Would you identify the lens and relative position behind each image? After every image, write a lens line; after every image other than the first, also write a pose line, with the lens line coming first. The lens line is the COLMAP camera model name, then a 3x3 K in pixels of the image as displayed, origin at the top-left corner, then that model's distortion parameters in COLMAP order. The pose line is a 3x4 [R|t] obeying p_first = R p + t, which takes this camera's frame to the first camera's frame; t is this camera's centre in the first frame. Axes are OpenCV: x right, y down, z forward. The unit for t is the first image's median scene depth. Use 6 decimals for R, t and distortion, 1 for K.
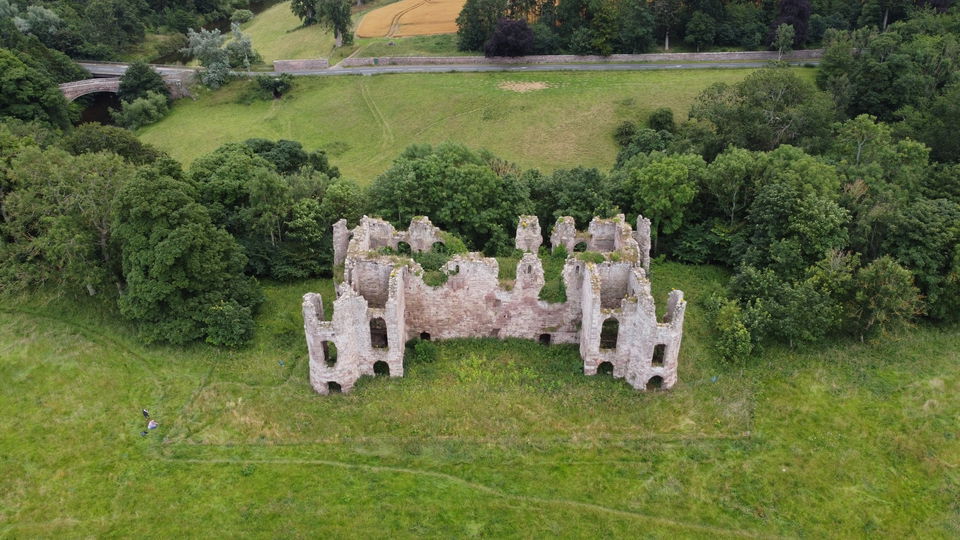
lens RADIAL K [[726.2, 0, 480.0], [0, 726.2, 270.0], [0, 0, 1]] dist [-0.002230, -0.004535]
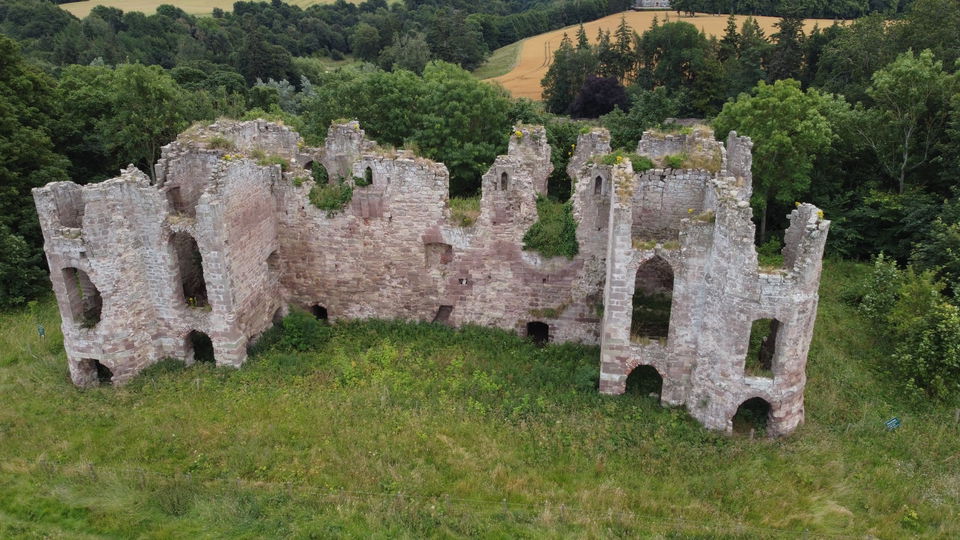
lens RADIAL K [[726.2, 0, 480.0], [0, 726.2, 270.0], [0, 0, 1]] dist [-0.002230, -0.004535]
pose [[0.987977, 0.055036, -0.144473, 0.128946], [-0.077997, 0.984286, -0.158424, 0.144044], [0.133483, 0.167788, 0.976744, 0.503344]]
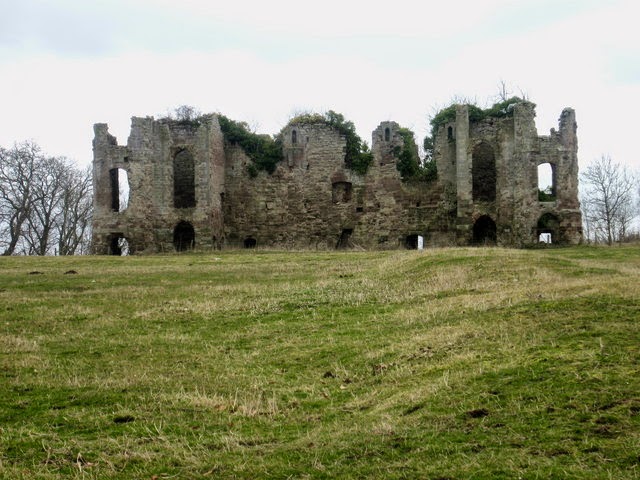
lens RADIAL K [[1496.4, 0, 320.0], [0, 1496.4, 240.0], [0, 0, 1]] dist [-0.010528, -0.031181]
pose [[0.992286, -0.020123, -0.122323, 0.188584], [-0.049053, 0.842468, -0.536509, 0.943893], [0.113849, 0.538371, 0.834982, -0.268395]]
